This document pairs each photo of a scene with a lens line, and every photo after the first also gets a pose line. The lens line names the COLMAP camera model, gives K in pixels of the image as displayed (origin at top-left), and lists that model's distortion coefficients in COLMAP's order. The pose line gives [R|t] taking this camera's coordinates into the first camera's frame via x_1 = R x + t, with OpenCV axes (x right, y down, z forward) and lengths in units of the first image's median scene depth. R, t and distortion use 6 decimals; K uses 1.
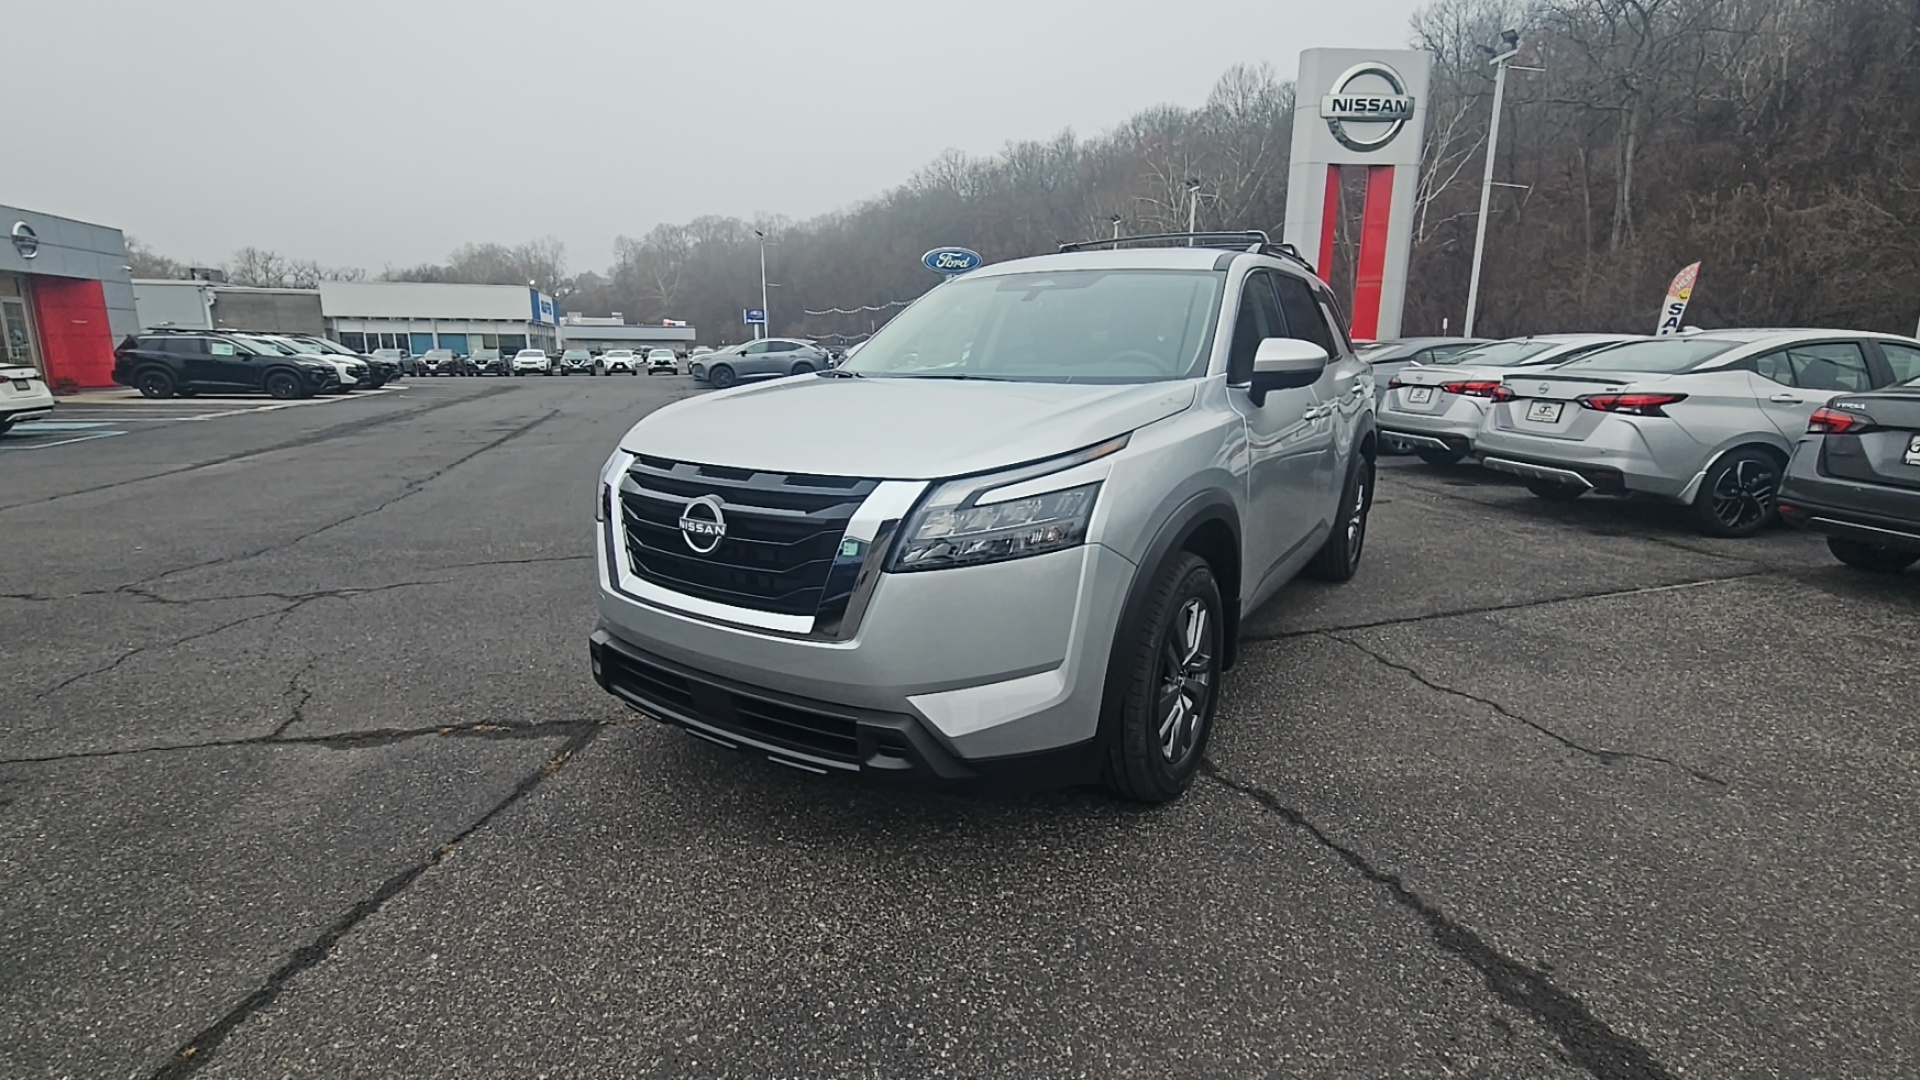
lens RADIAL K [[869.0, 0, 955.2], [0, 869.0, 537.6], [0, 0, 1]] dist [0.010147, -0.006411]
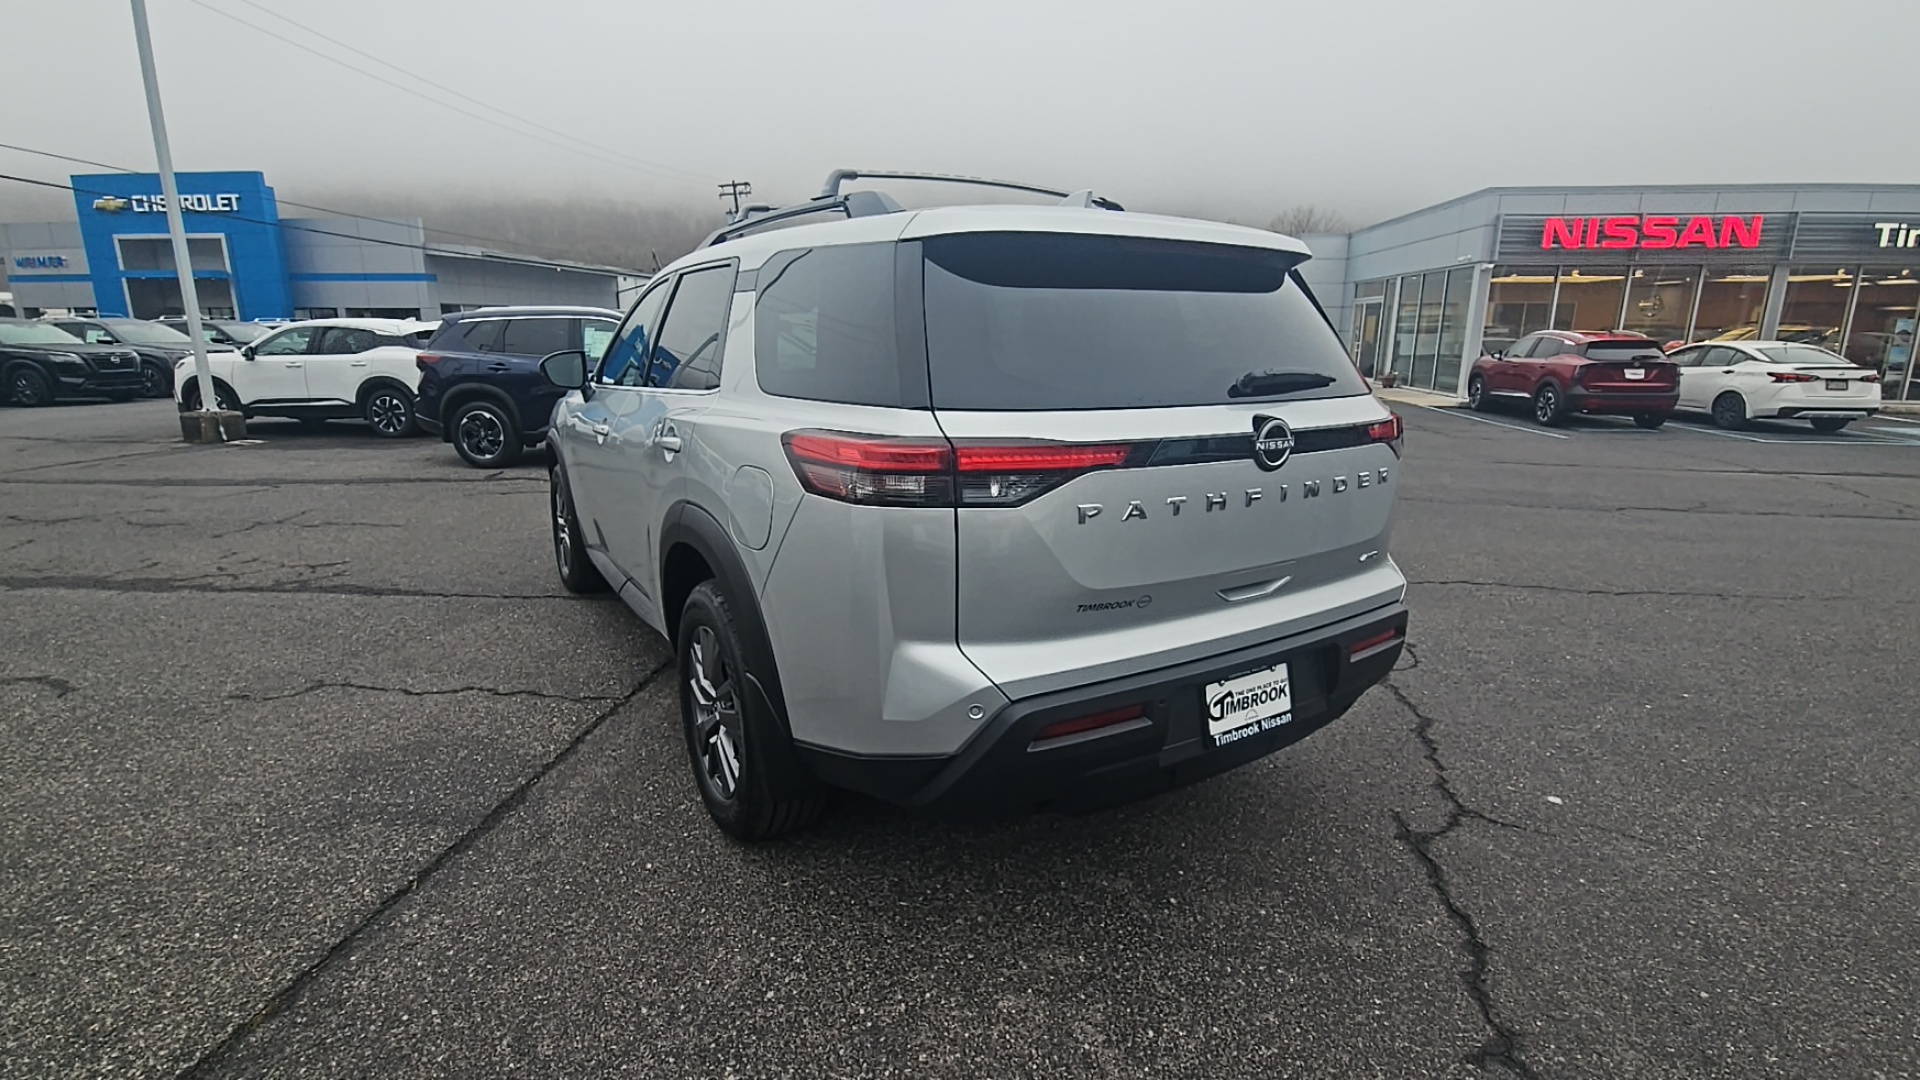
lens RADIAL K [[869.0, 0, 946.2], [0, 869.0, 535.5], [0, 0, 1]] dist [0.010147, -0.006411]
pose [[-0.436243, 0.200219, -0.877271, 0.444919], [-0.200664, 0.928734, 0.311749, -0.163164], [0.877169, 0.312035, -0.364977, 0.688562]]
